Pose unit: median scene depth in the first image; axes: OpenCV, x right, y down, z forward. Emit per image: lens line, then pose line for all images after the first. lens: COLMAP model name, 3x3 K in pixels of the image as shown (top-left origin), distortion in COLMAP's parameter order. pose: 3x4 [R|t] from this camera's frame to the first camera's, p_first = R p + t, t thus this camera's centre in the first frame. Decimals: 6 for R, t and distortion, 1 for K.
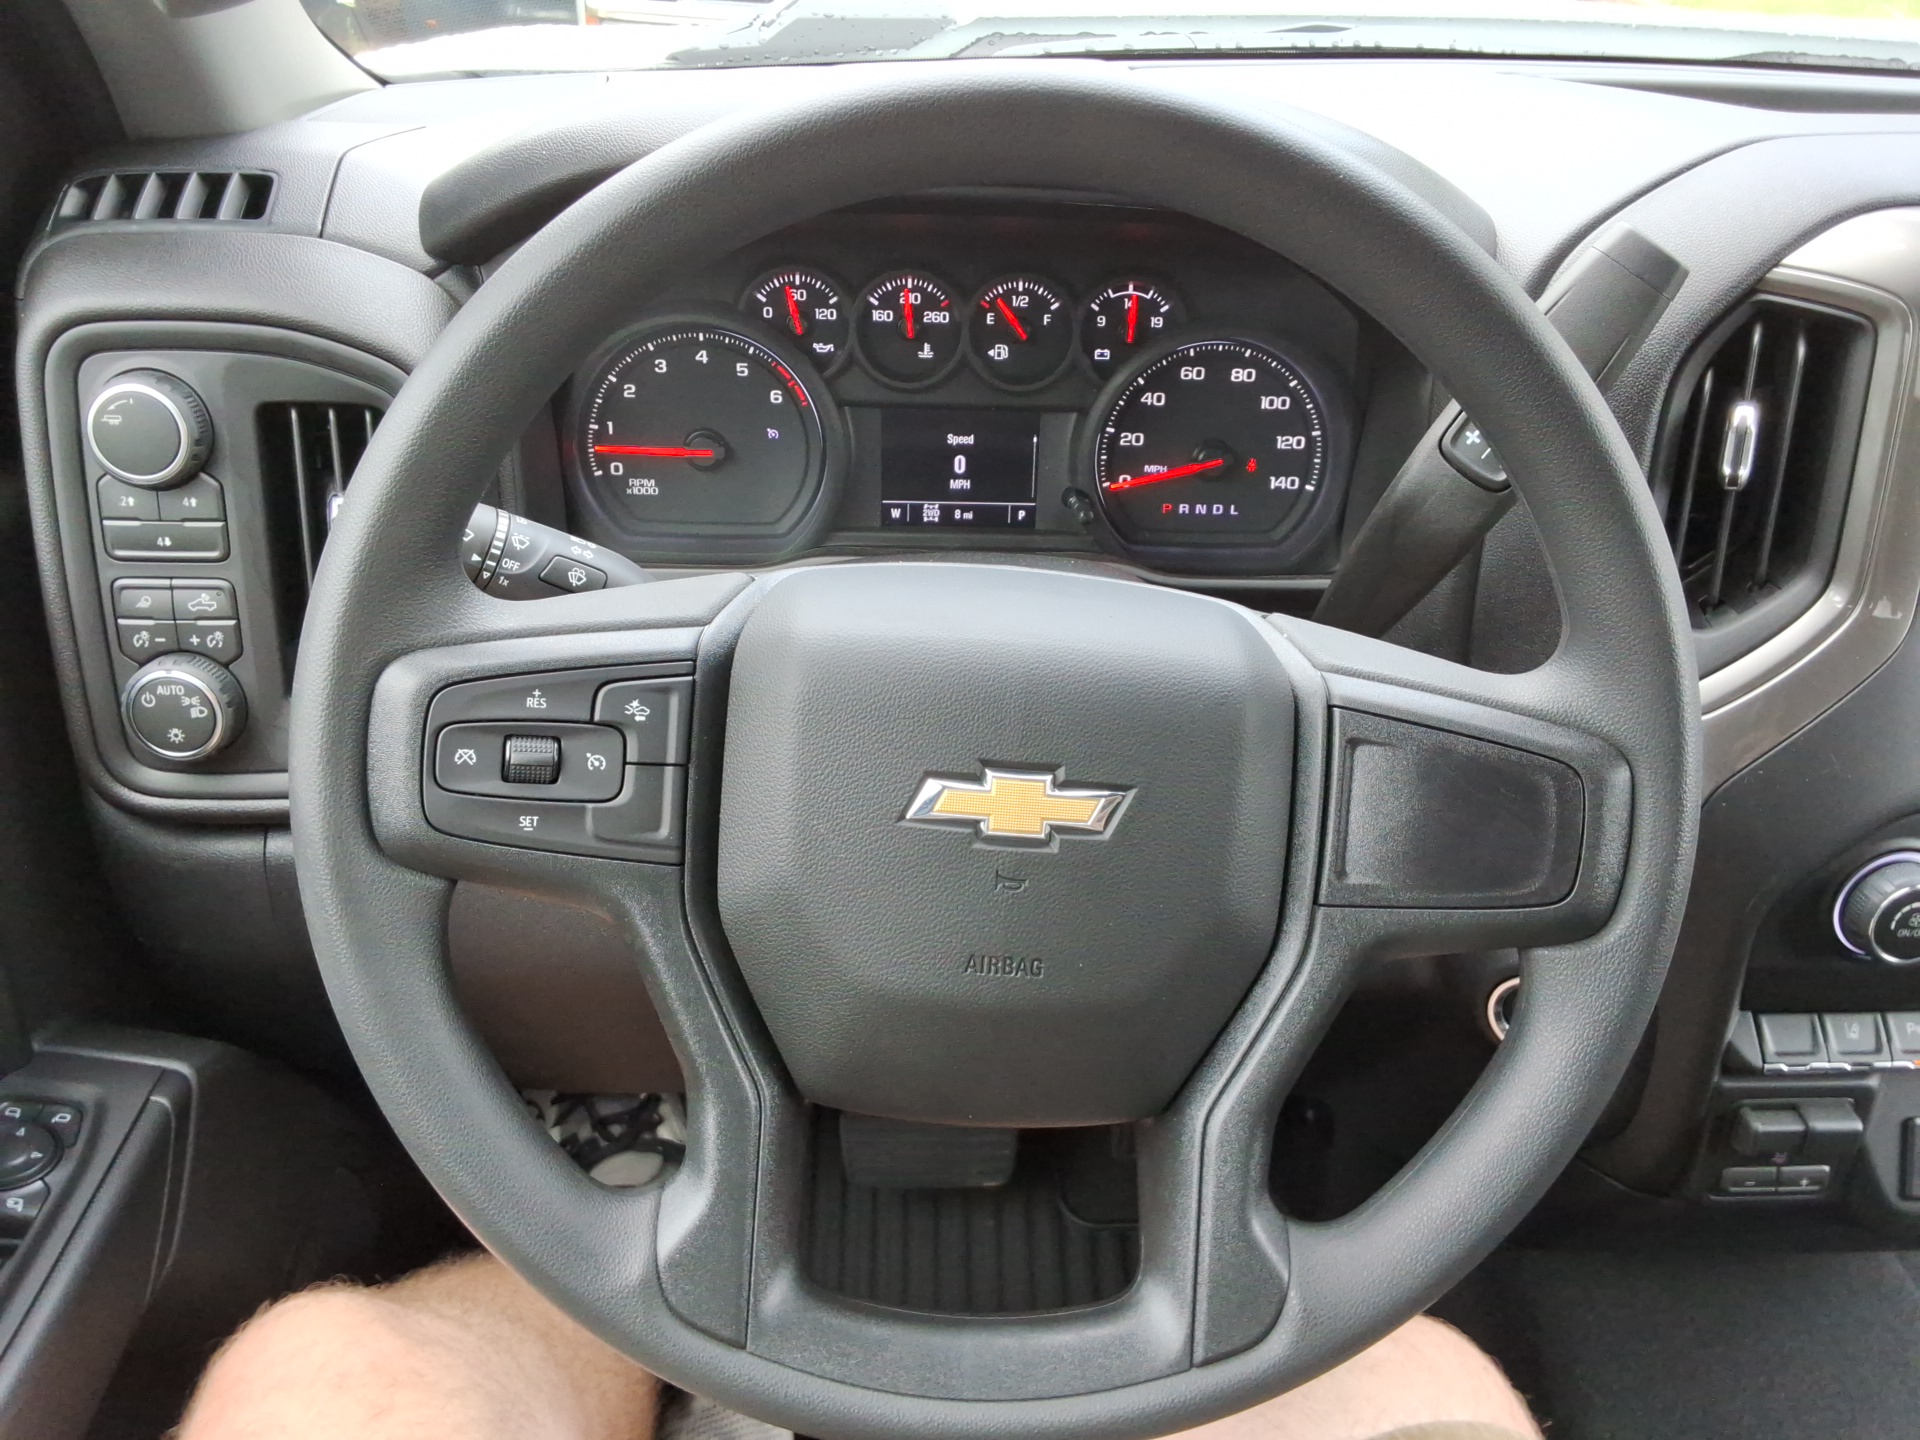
lens RADIAL K [[1548.6, 0, 981.1], [0, 1548.6, 699.1], [0, 0, 1]] dist [0.100865, -0.150943]
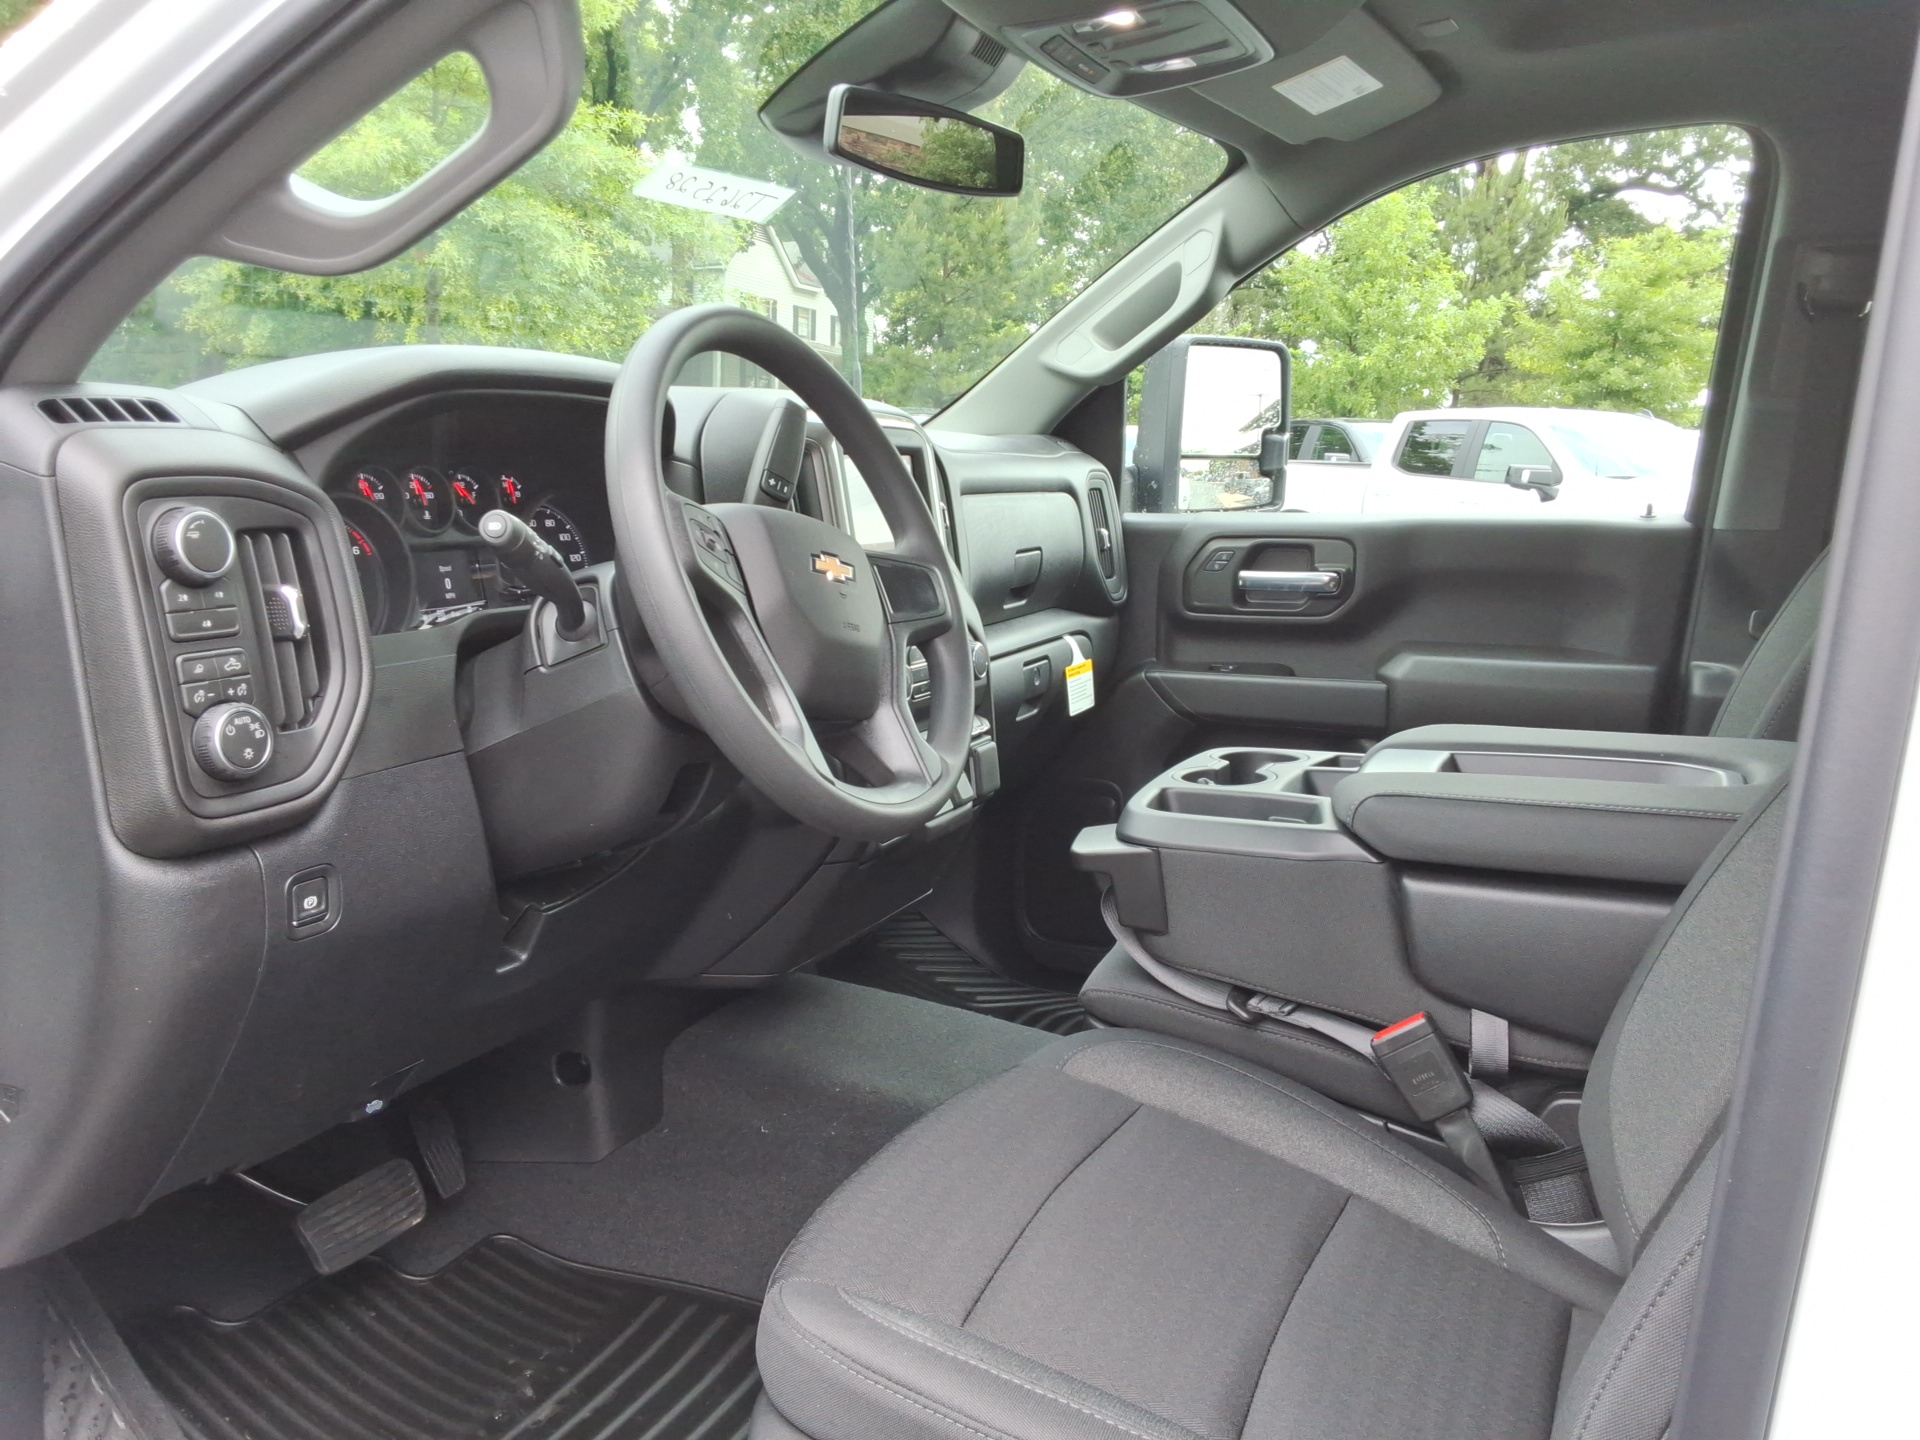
lens RADIAL K [[1548.6, 0, 988.4], [0, 1548.6, 706.5], [0, 0, 1]] dist [0.100865, -0.150943]
pose [[0.438924, -0.168573, 0.882569, -1.307633], [0.431936, 0.900891, -0.042741, 0.298551], [-0.787894, 0.399974, 0.468235, -0.187309]]
